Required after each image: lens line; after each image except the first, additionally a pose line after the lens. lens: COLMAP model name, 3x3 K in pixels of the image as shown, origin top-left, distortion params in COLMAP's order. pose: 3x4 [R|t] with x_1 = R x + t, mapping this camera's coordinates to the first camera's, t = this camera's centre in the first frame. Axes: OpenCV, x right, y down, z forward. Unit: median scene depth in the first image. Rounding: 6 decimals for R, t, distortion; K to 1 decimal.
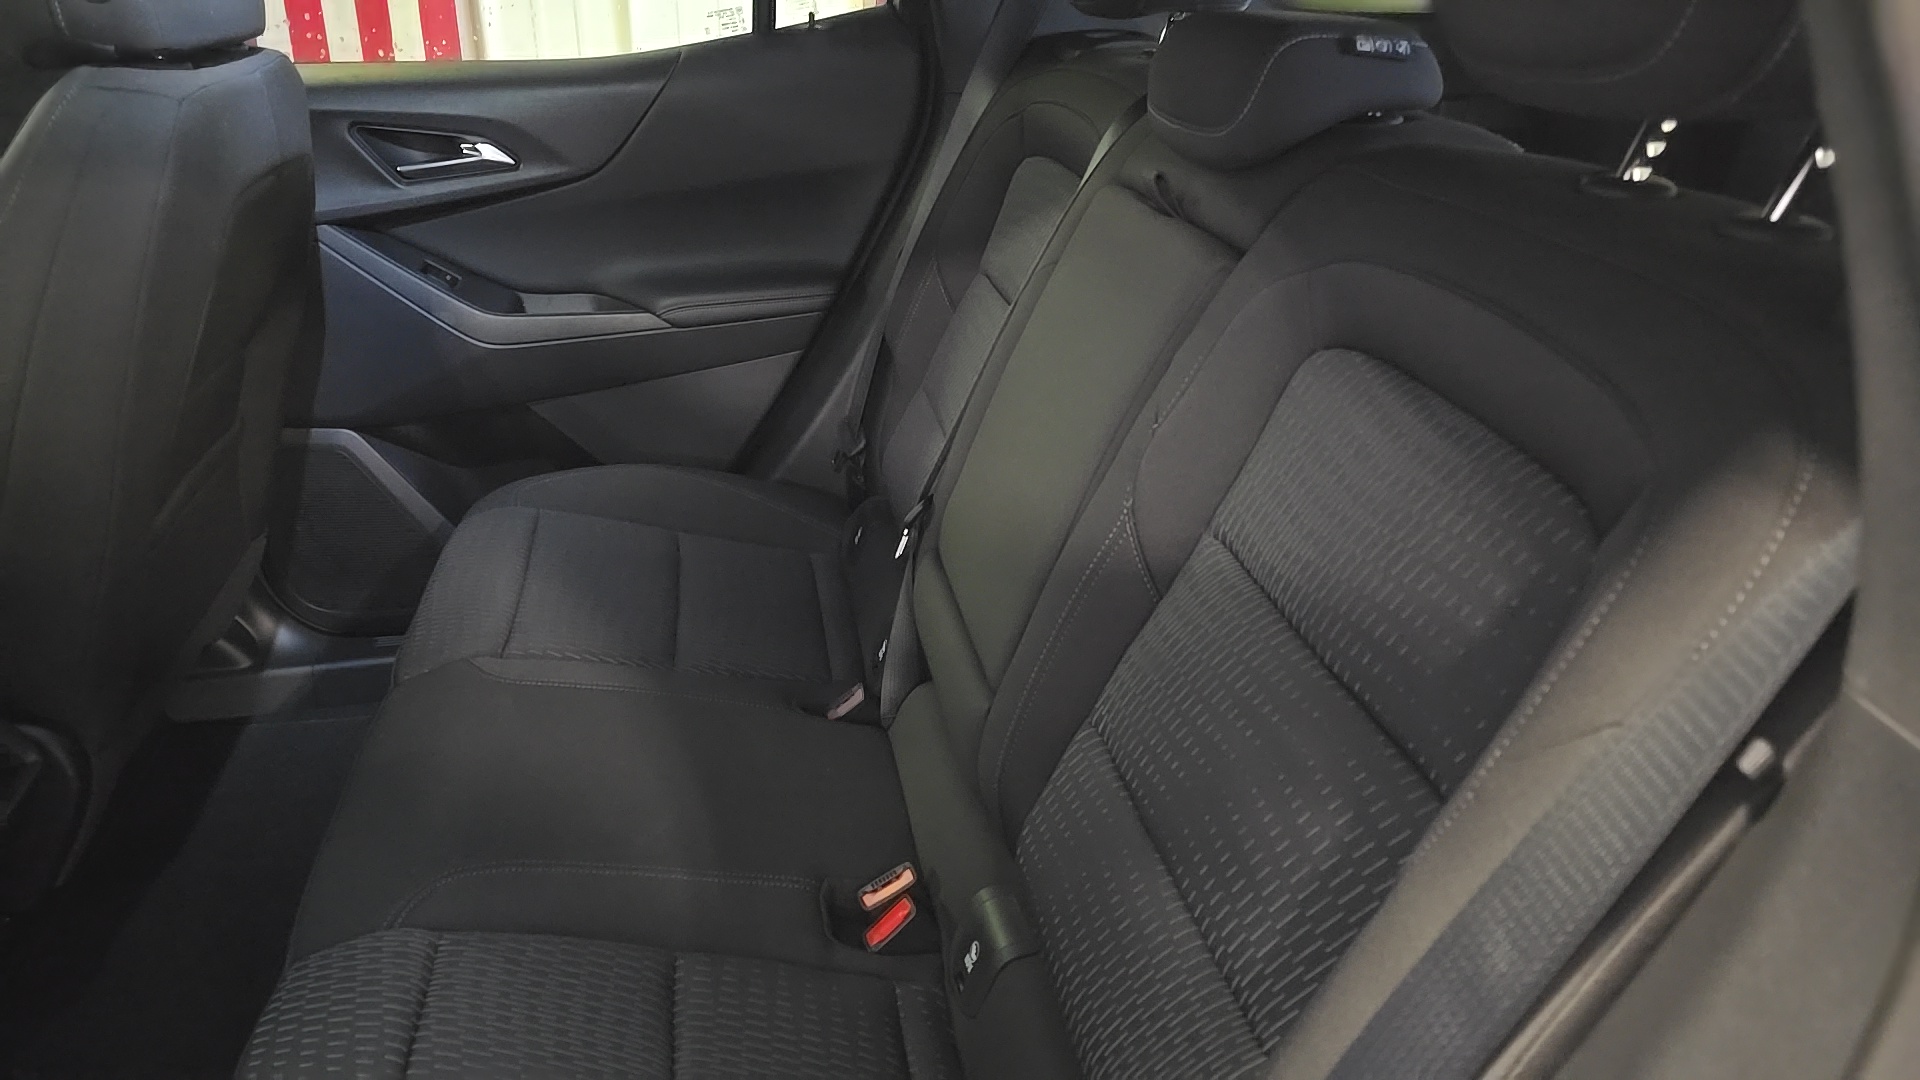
lens RADIAL K [[1291.6, 0, 971.9], [0, 1291.6, 550.0], [0, 0, 1]] dist [0.042685, -0.029631]
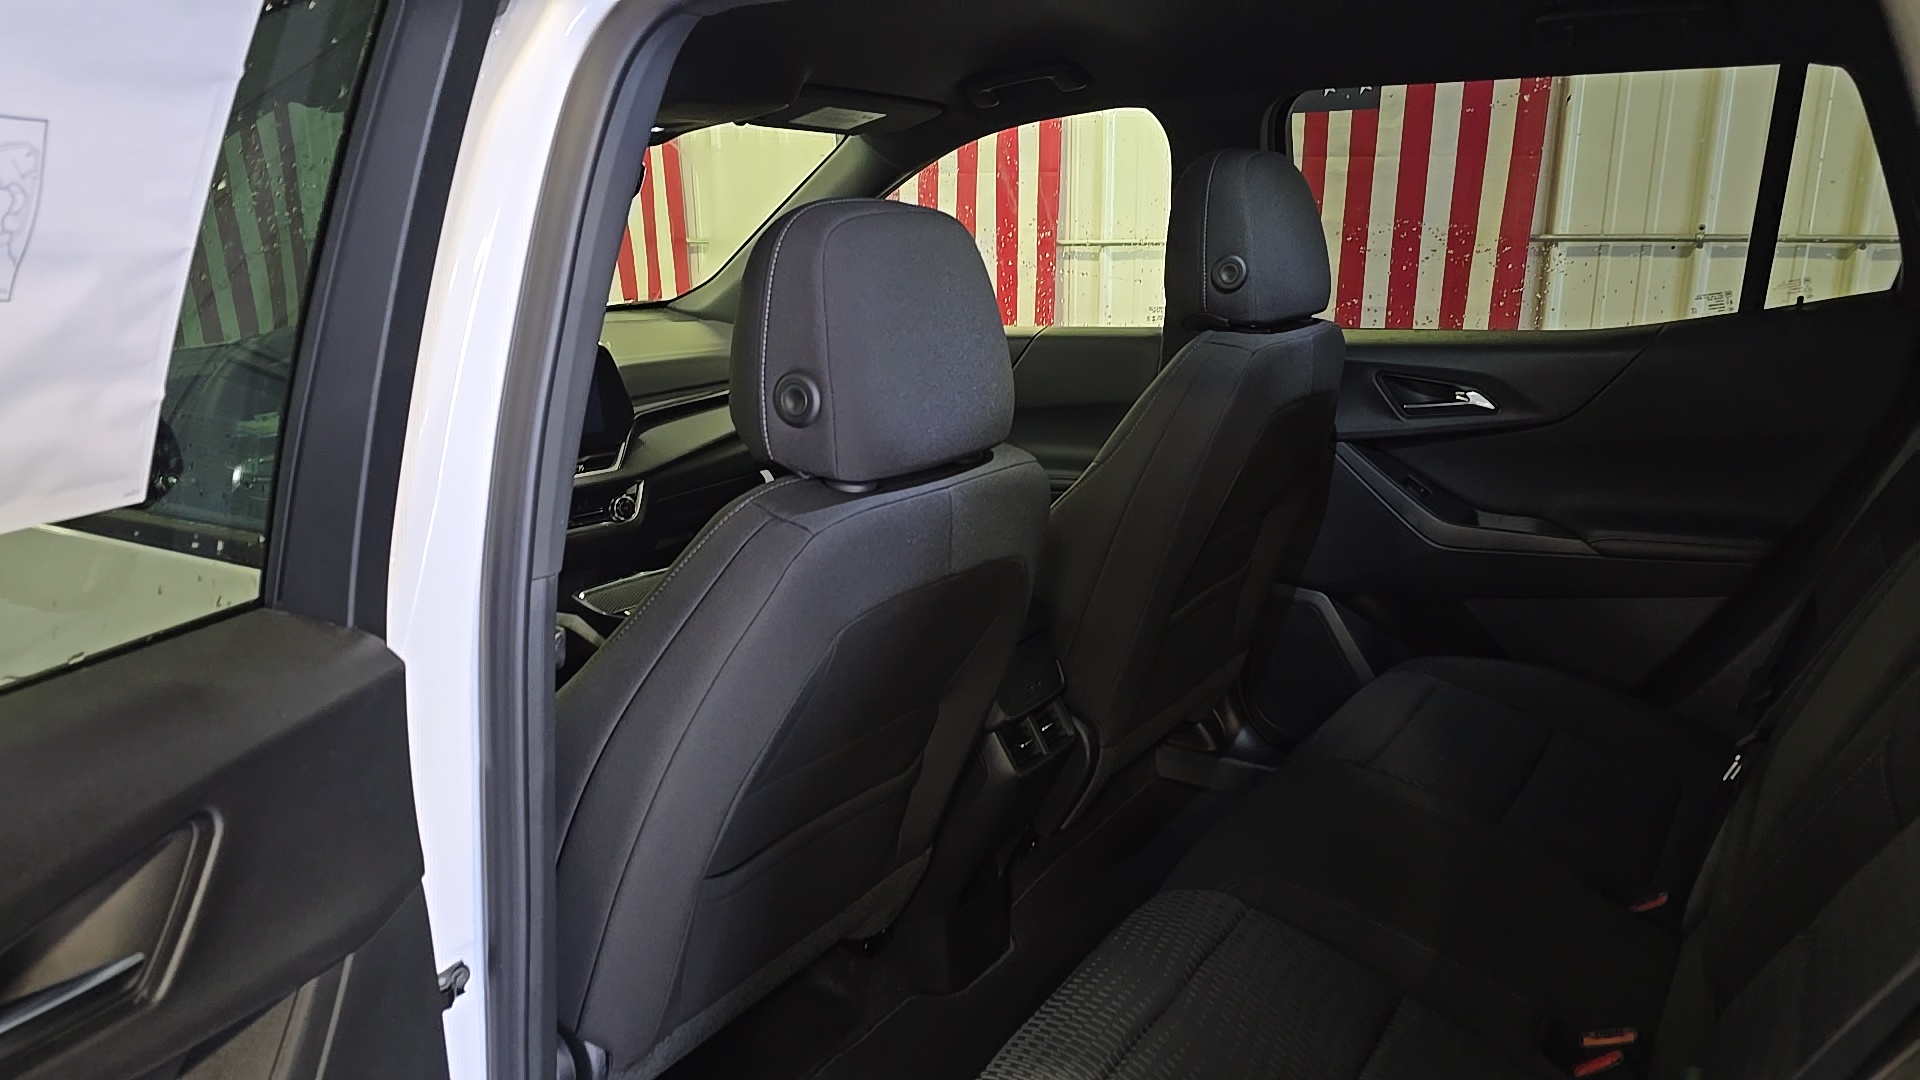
lens RADIAL K [[1291.6, 0, 971.9], [0, 1291.6, 550.0], [0, 0, 1]] dist [0.042685, -0.029631]
pose [[0.704528, 0.152909, -0.693008, 0.177922], [-0.276836, 0.958366, -0.069979, 0.058096], [0.653454, 0.241152, 0.717526, -0.186252]]
